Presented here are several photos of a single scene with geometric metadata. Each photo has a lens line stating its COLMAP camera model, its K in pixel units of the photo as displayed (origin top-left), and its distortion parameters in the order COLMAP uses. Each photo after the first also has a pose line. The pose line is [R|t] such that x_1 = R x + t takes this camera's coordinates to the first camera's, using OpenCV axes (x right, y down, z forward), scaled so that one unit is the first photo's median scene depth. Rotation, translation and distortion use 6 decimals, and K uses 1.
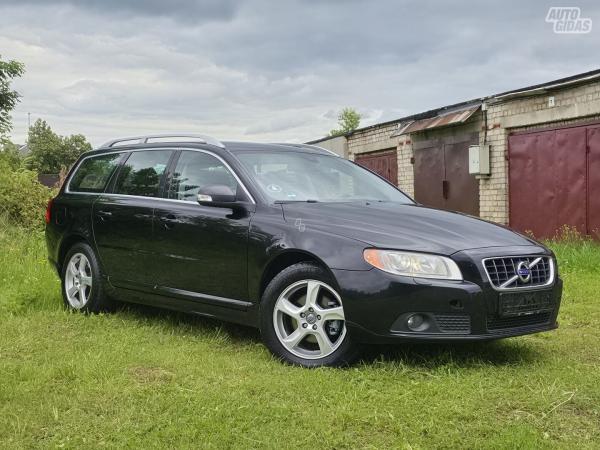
lens RADIAL K [[803.9, 0, 276.0], [0, 803.9, 245.7], [0, 0, 1]] dist [0.085305, 0.000000]
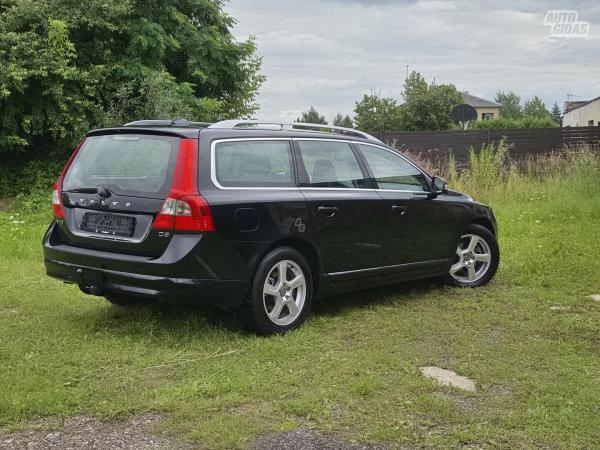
lens RADIAL K [[803.9, 0, 301.1], [0, 803.9, 238.3], [0, 0, 1]] dist [0.085305, 0.000000]
pose [[0.879800, 0.057991, -0.471793, 0.298114], [-0.029144, 0.997244, 0.068231, -0.025114], [0.474449, -0.046280, 0.879065, -0.003758]]
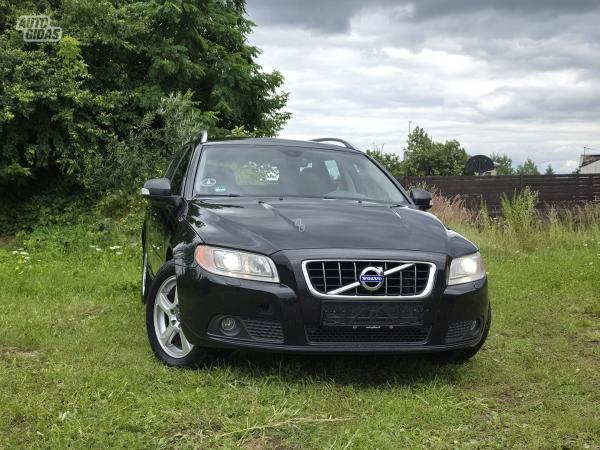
lens RADIAL K [[803.9, 0, 303.8], [0, 803.9, 256.7], [0, 0, 1]] dist [0.085305, 0.000000]
pose [[0.887561, 0.040738, -0.458884, 0.202655], [-0.038123, 0.999161, 0.014966, -0.000359], [0.459109, 0.004210, 0.888370, 0.066613]]
